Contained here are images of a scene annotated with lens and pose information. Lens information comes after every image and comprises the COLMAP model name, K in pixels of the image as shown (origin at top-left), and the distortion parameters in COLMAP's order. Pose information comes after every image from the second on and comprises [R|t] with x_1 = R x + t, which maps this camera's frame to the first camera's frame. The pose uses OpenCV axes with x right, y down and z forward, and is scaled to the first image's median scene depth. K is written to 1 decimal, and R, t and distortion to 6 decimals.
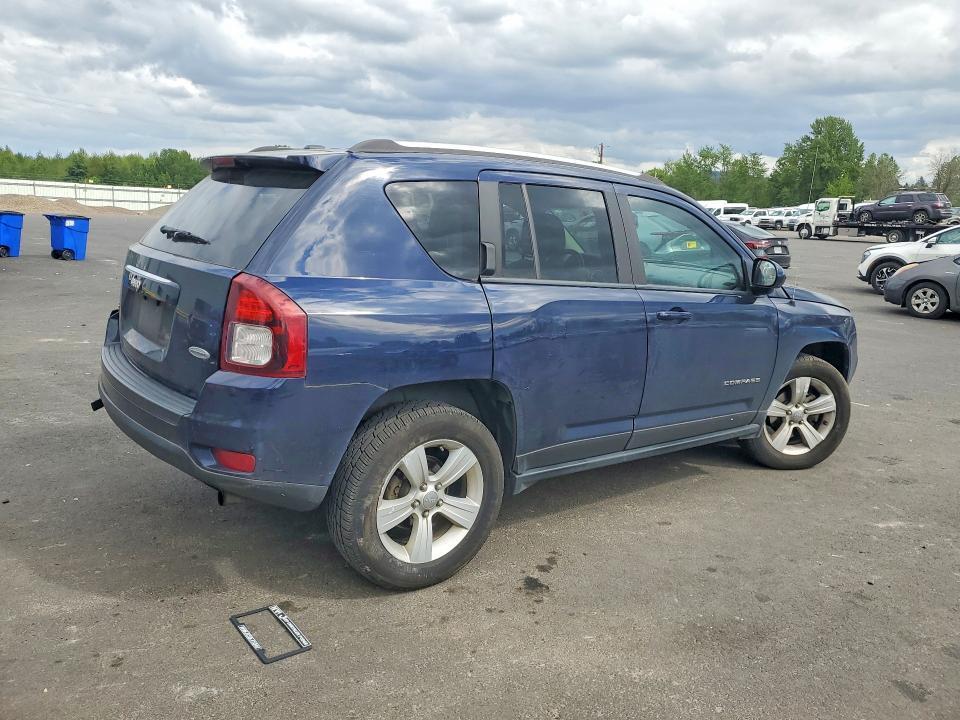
lens RADIAL K [[788.1, 0, 474.9], [0, 788.1, 360.6], [0, 0, 1]] dist [-0.001011, 0.050565]
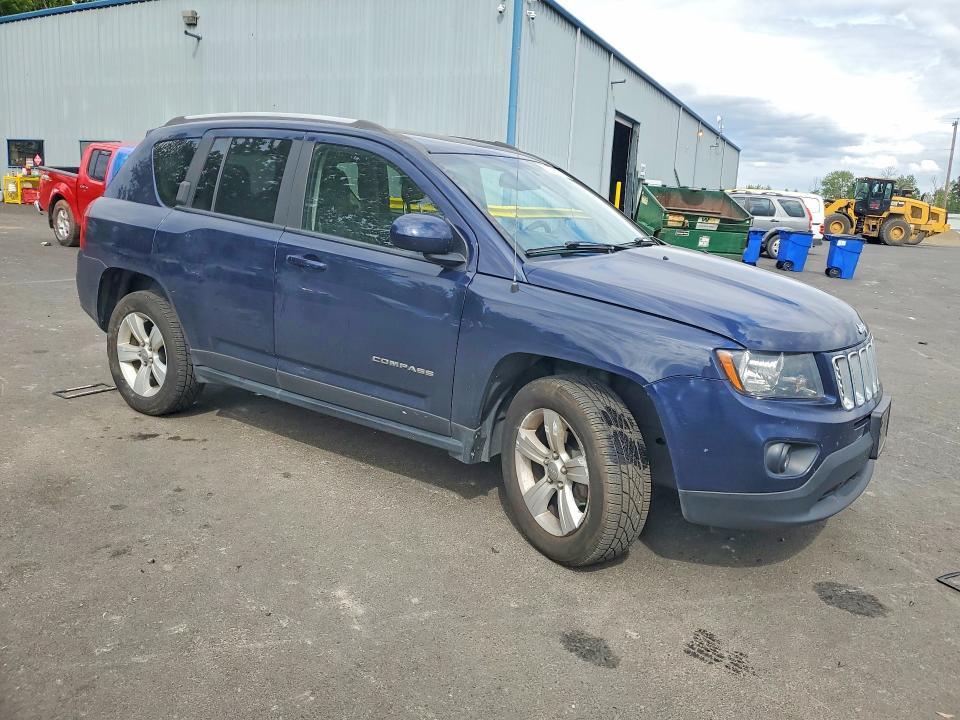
lens RADIAL K [[754.9, 0, 480.0], [0, 754.9, 360.0], [0, 0, 1]] dist [0.000995, 0.000929]
pose [[0.291182, 0.172554, -0.940977, 1.370153], [-0.222475, 0.968846, 0.108820, -0.101372], [0.930439, 0.177658, 0.320500, 1.057673]]
